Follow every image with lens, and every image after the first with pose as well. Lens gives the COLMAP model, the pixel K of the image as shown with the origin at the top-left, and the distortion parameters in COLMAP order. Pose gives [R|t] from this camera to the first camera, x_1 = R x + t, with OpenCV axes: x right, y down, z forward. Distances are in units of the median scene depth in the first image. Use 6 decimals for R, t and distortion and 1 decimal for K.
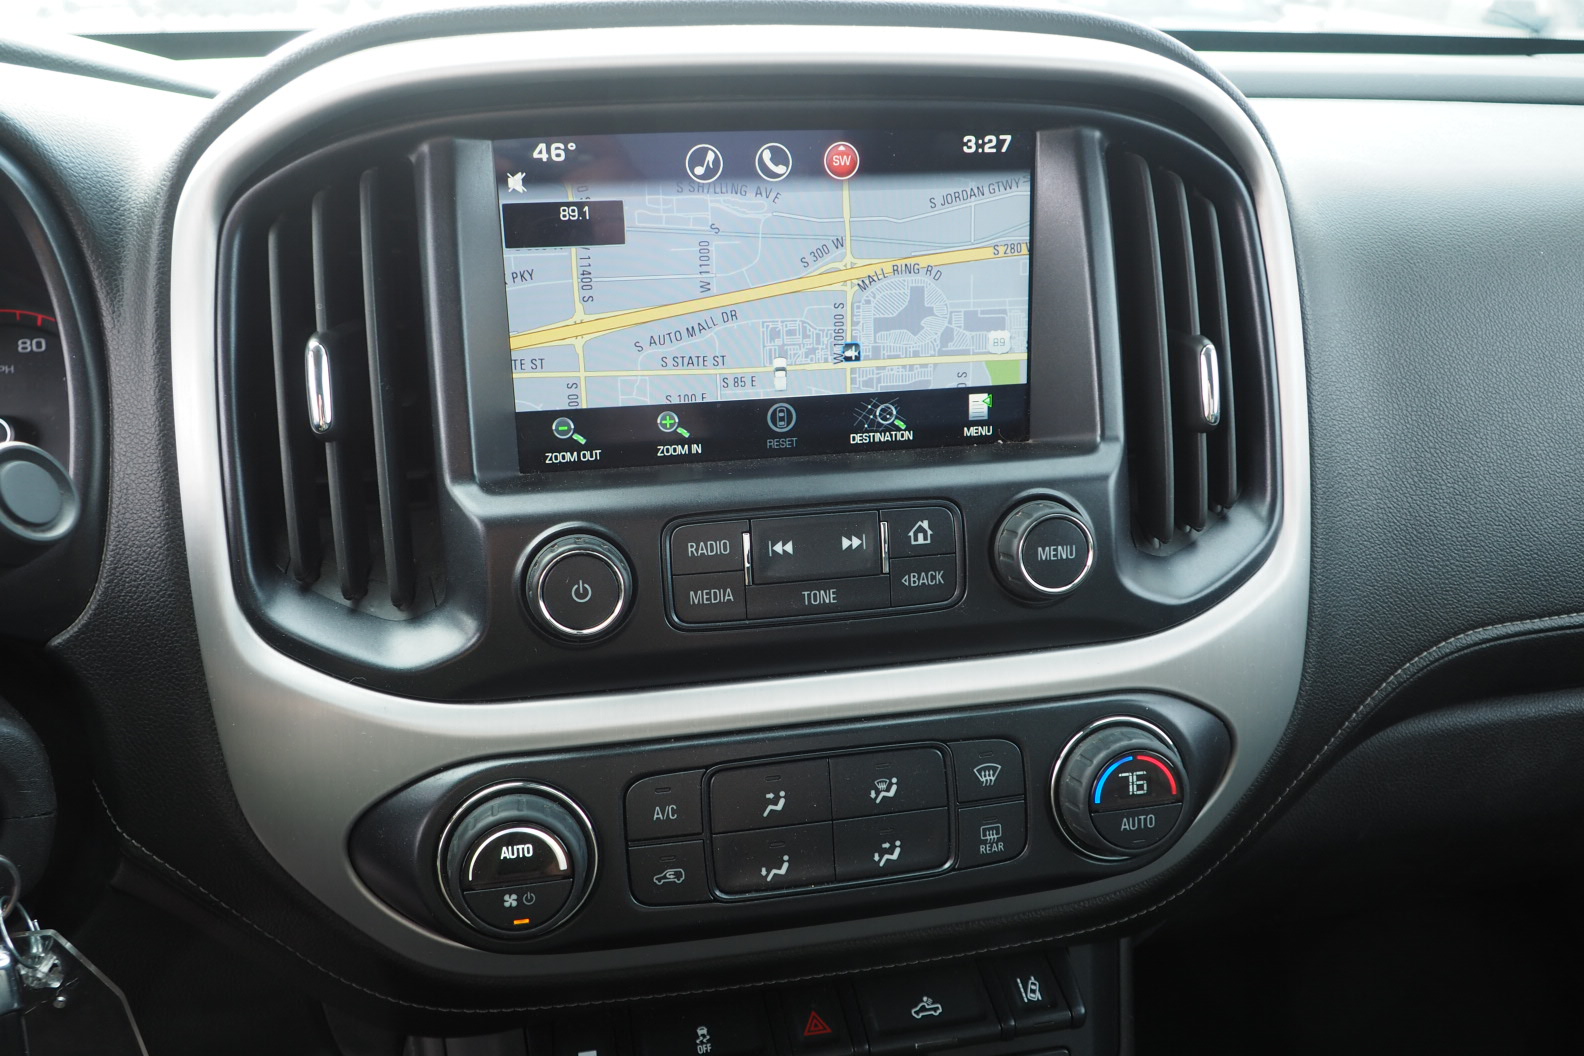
lens RADIAL K [[1263.1, 0, 781.1], [0, 1263.1, 555.6], [0, 0, 1]] dist [-0.034233, 0.019317]
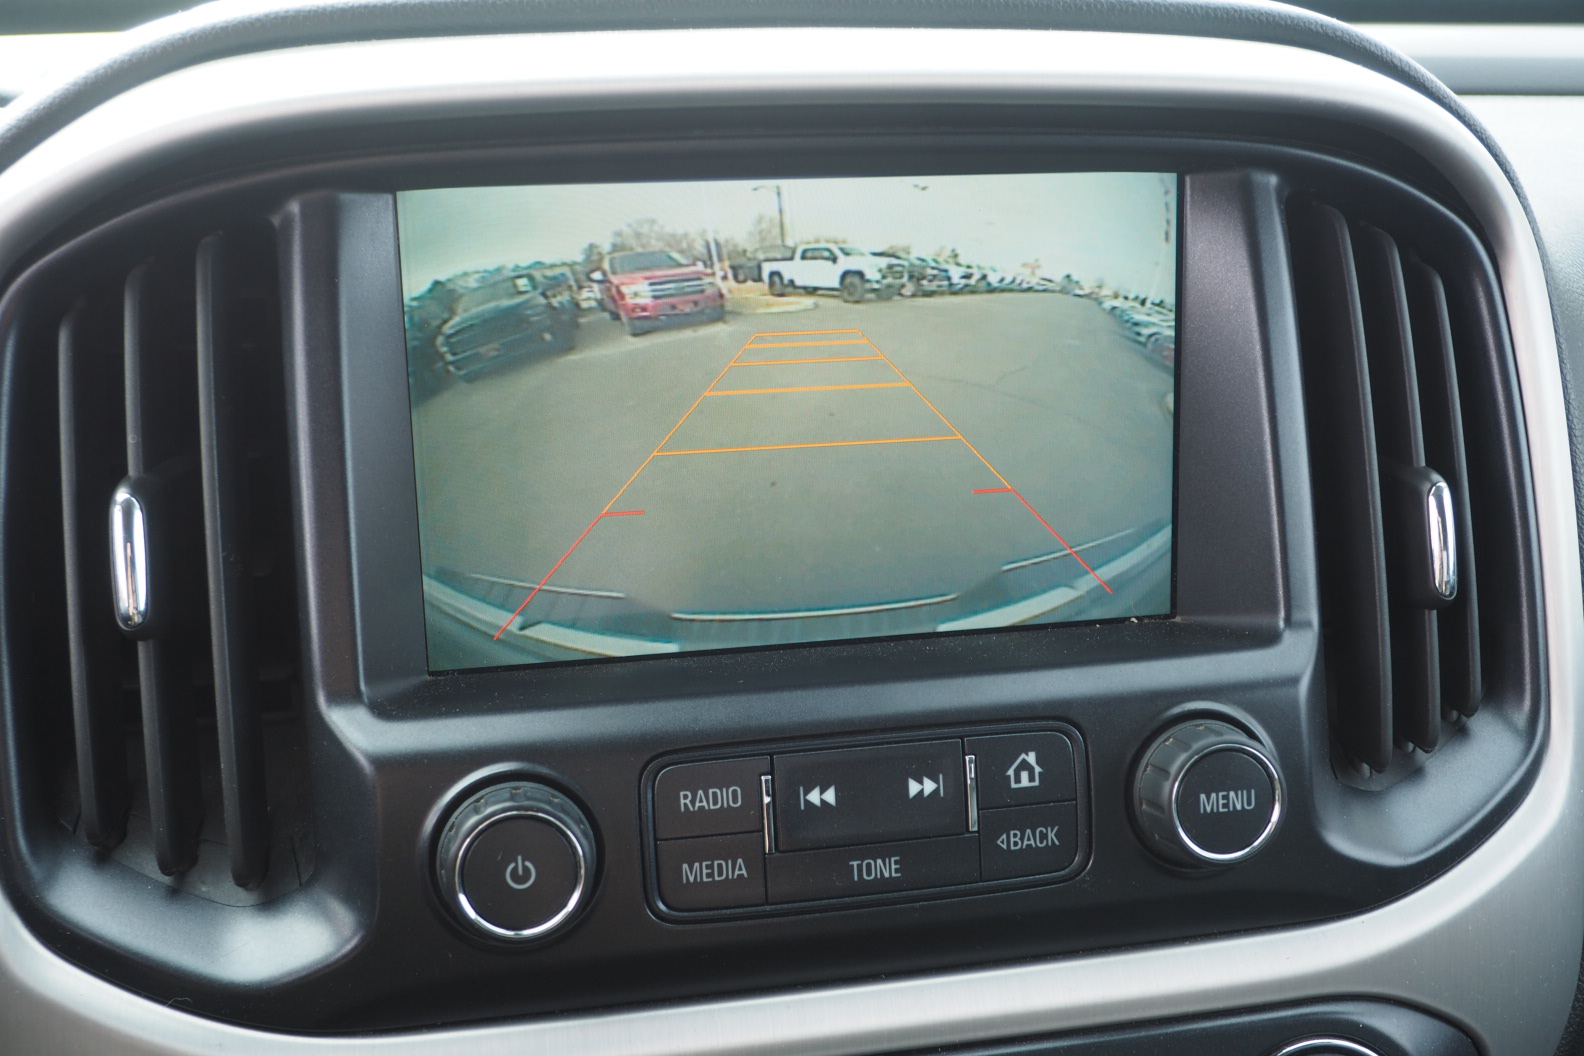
lens RADIAL K [[1755.8, 0, 793.8], [0, 1755.8, 558.6], [0, 0, 1]] dist [-0.016998, 0.000000]
pose [[0.999936, 0.000637, 0.011316, -0.022820], [0.000038, 0.998227, -0.059524, -0.074249], [-0.011334, 0.059520, 0.998163, 0.060340]]
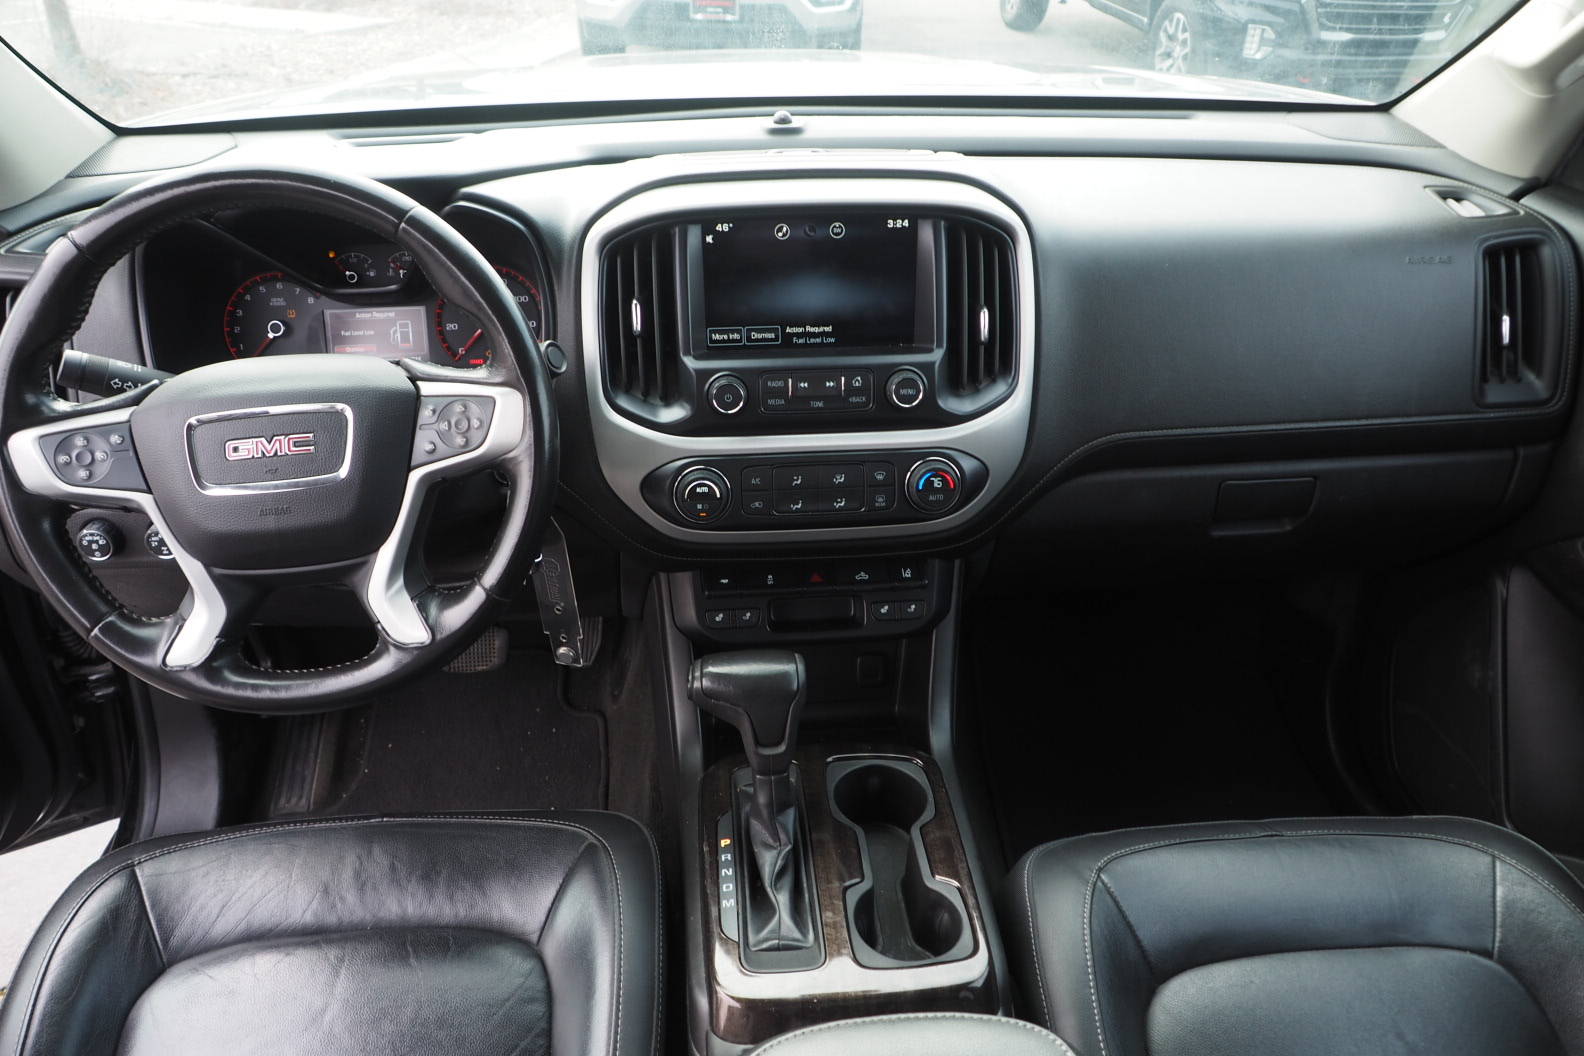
lens RADIAL K [[1117.2, 0, 804.0], [0, 1117.2, 540.0], [0, 0, 1]] dist [-0.032071, 0.010281]
pose [[0.993897, 0.060701, -0.092107, 0.231869], [-0.046428, 0.987614, 0.149879, -0.035217], [0.100064, -0.144688, 0.984405, -1.329368]]
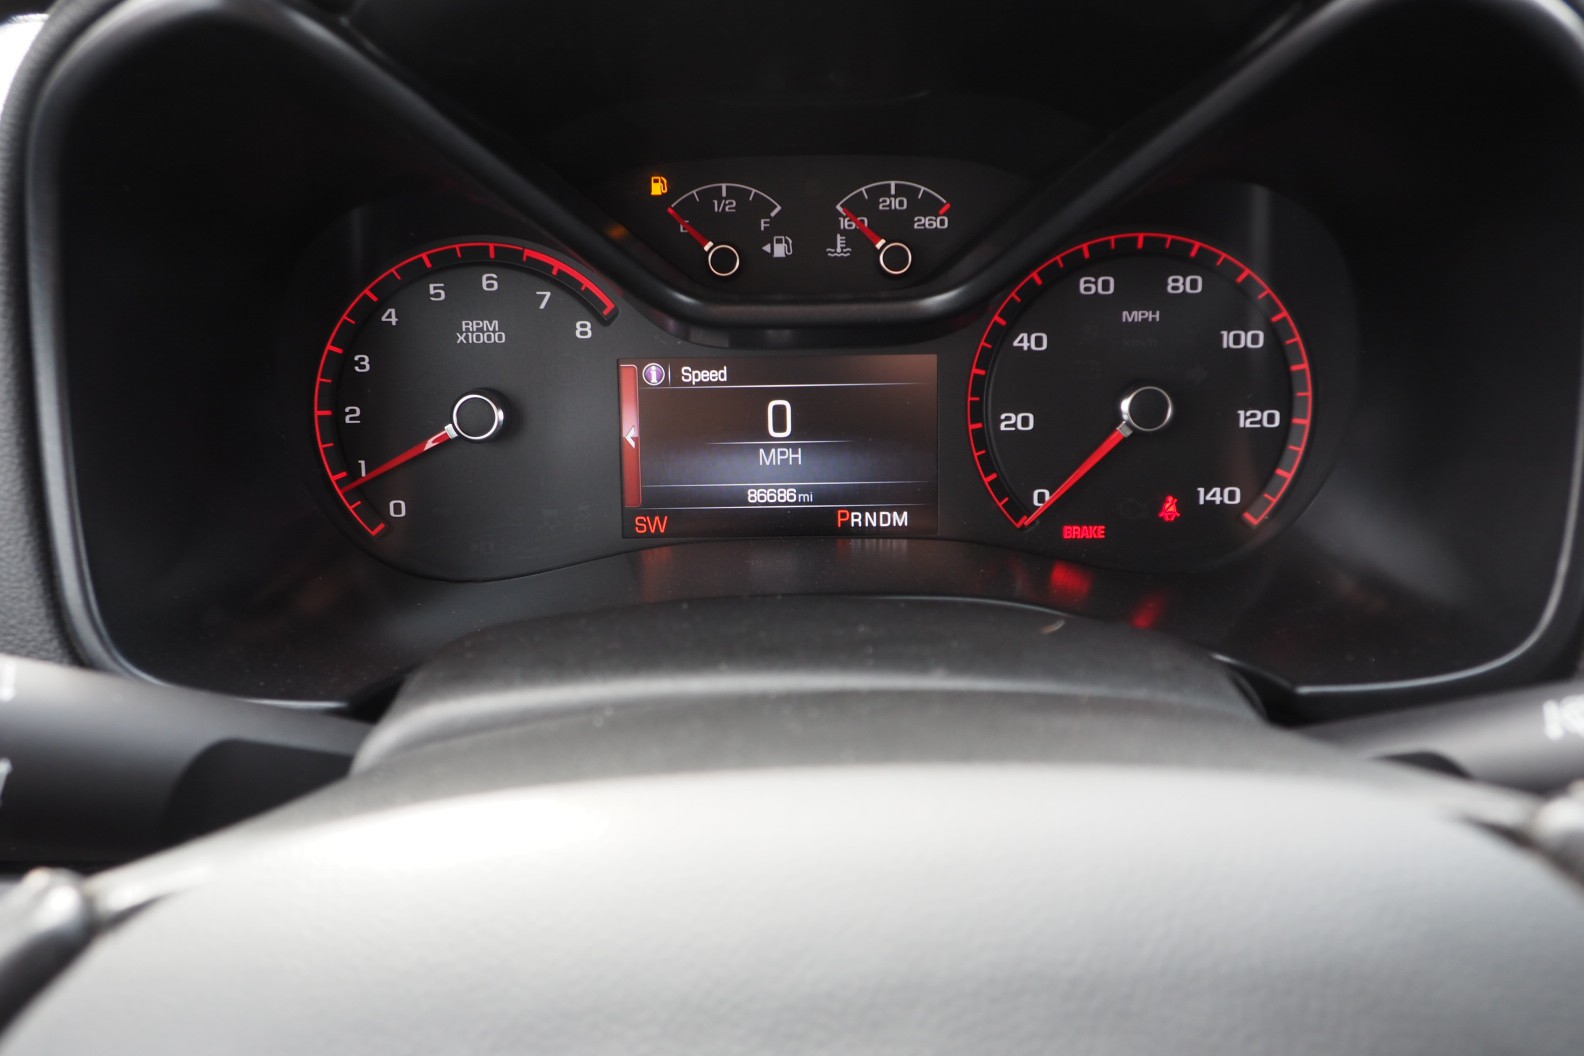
lens RADIAL K [[1411.6, 0, 795.1], [0, 1411.6, 533.3], [0, 0, 1]] dist [-0.010398, -0.014988]
pose [[0.981372, 0.090829, -0.169289, -0.830095], [-0.068786, 0.988885, 0.131814, -0.144624], [0.179380, -0.117714, 0.976712, 0.158864]]
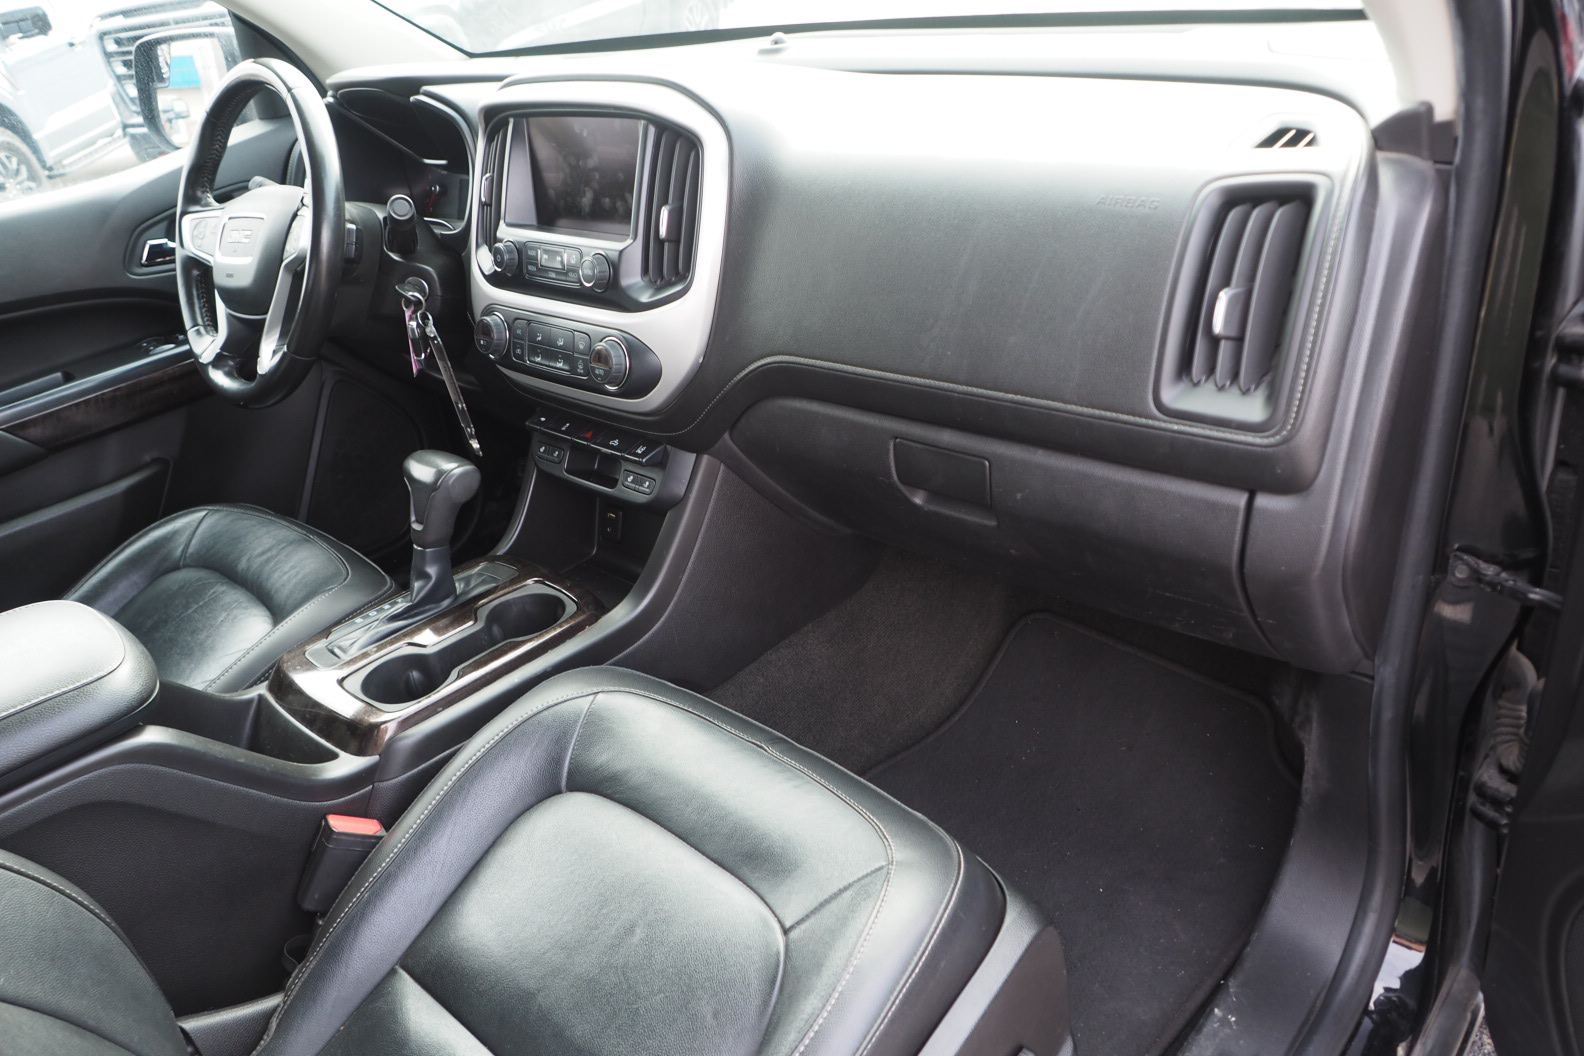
lens RADIAL K [[1117.2, 0, 801.9], [0, 1117.2, 535.0], [0, 0, 1]] dist [-0.032071, 0.010281]
pose [[0.592992, 0.331370, -0.733863, 2.589717], [-0.201957, 0.943470, 0.262827, -0.203577], [0.779470, -0.007646, 0.626392, -0.252409]]
